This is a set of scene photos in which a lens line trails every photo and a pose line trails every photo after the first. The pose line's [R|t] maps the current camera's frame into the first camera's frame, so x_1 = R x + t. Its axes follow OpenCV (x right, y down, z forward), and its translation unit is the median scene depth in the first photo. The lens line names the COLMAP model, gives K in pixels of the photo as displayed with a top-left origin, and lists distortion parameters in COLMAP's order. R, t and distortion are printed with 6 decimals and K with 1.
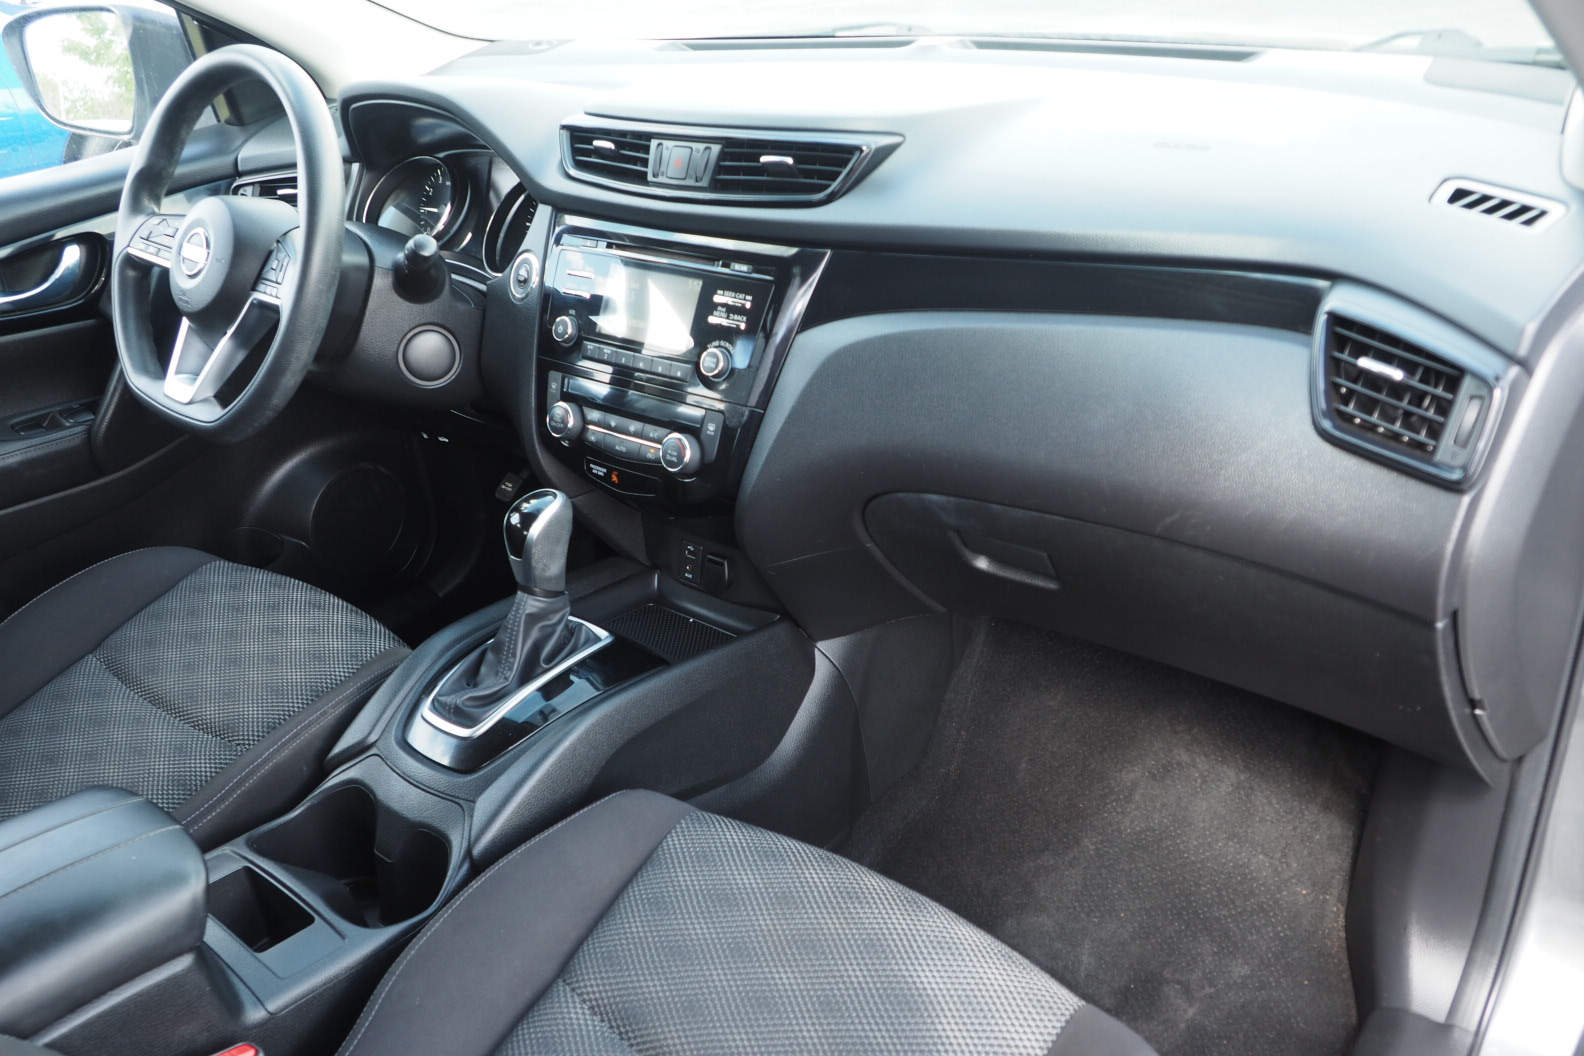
lens RADIAL K [[1215.6, 0, 828.8], [0, 1215.6, 528.6], [0, 0, 1]] dist [0.003764, -0.046459]
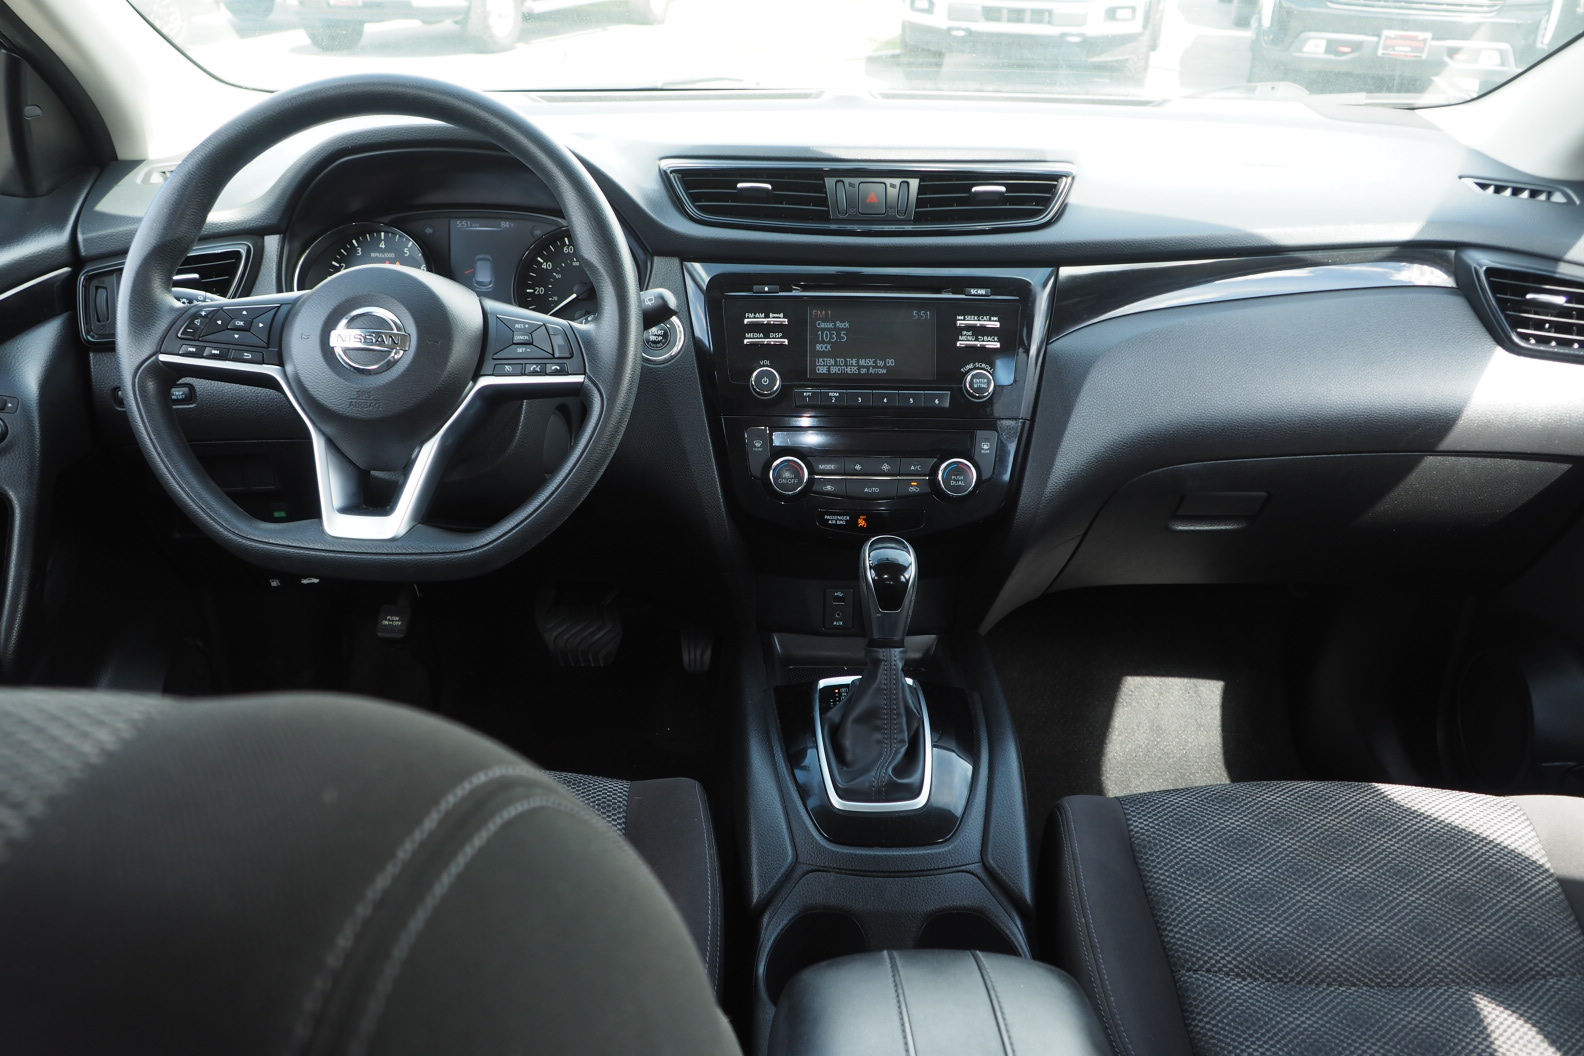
lens RADIAL K [[1234.1, 0, 792.0], [0, 1234.1, 528.0], [0, 0, 1]] dist [-0.016295, -0.005200]
pose [[0.780303, -0.193705, 0.594648, -0.861375], [0.234716, 0.972026, 0.008639, -0.063517], [-0.579686, 0.132832, 0.803940, 0.266454]]
